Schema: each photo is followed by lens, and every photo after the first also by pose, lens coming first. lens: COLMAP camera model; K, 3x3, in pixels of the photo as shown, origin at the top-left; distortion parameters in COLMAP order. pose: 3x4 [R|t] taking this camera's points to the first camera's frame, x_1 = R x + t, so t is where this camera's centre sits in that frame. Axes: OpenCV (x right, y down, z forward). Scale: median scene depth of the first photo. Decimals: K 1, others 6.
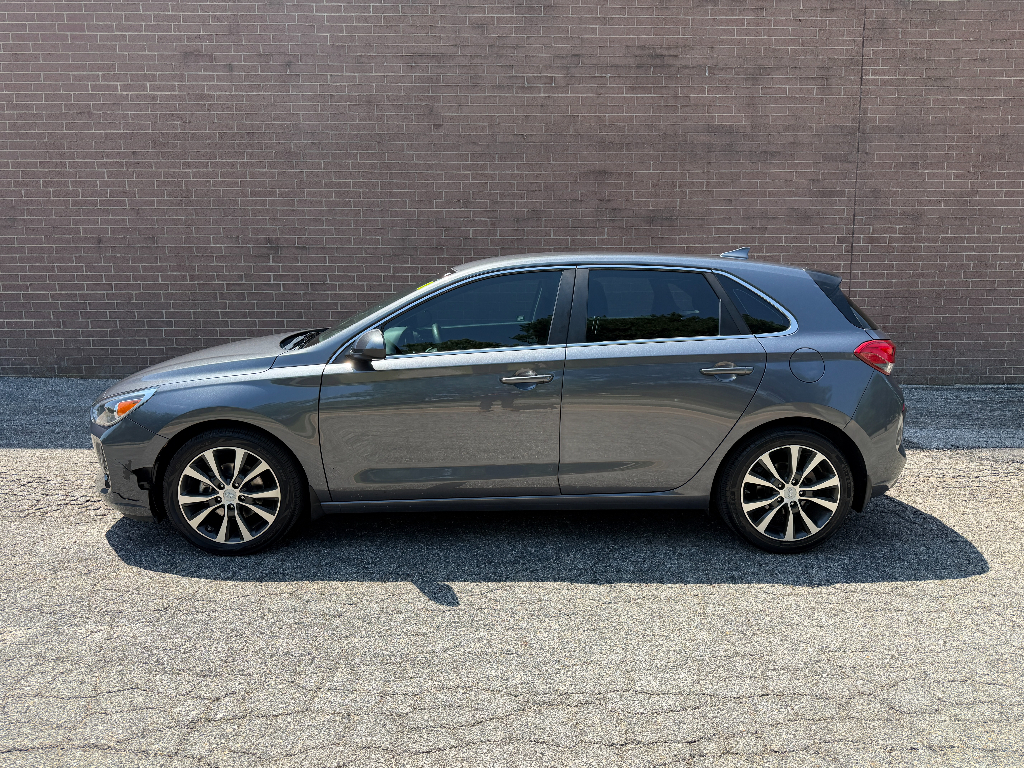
lens RADIAL K [[716.3, 0, 512.0], [0, 716.3, 384.0], [0, 0, 1]] dist [0.036399, -0.058688]
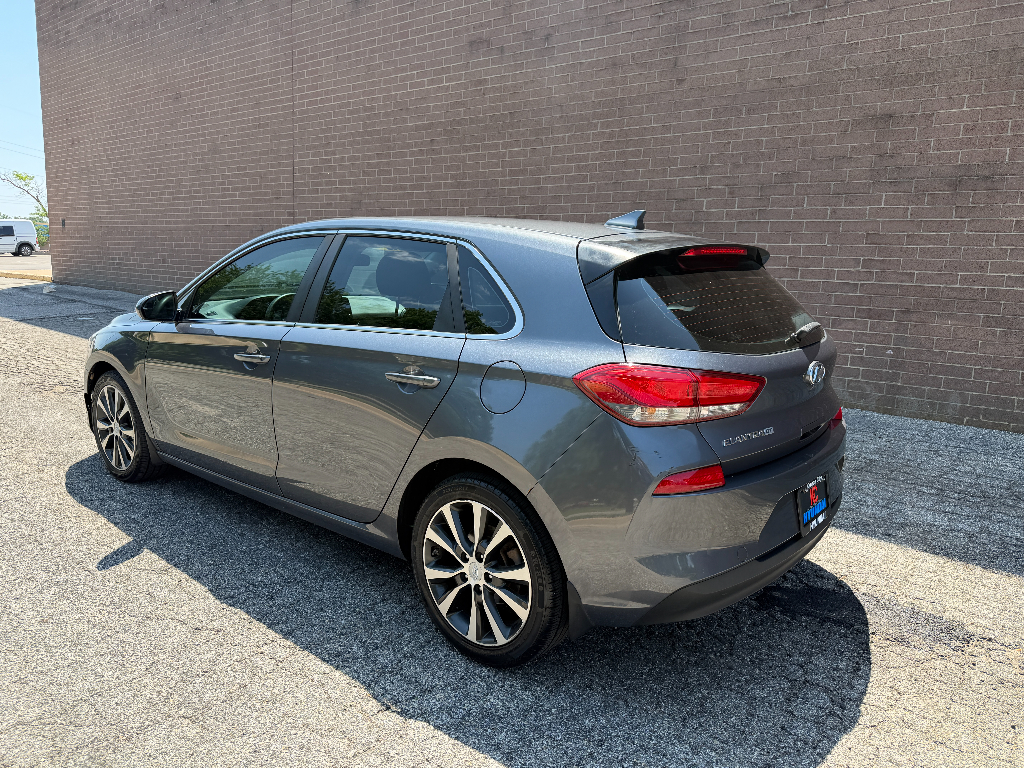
lens RADIAL K [[722.5, 0, 513.3], [0, 722.5, 389.5], [0, 0, 1]] dist [0.056736, -0.098838]
pose [[0.754497, 0.141540, -0.640859, 0.821910], [-0.125674, 0.989557, 0.070595, -0.069457], [0.644158, 0.027276, 0.764406, 0.497203]]
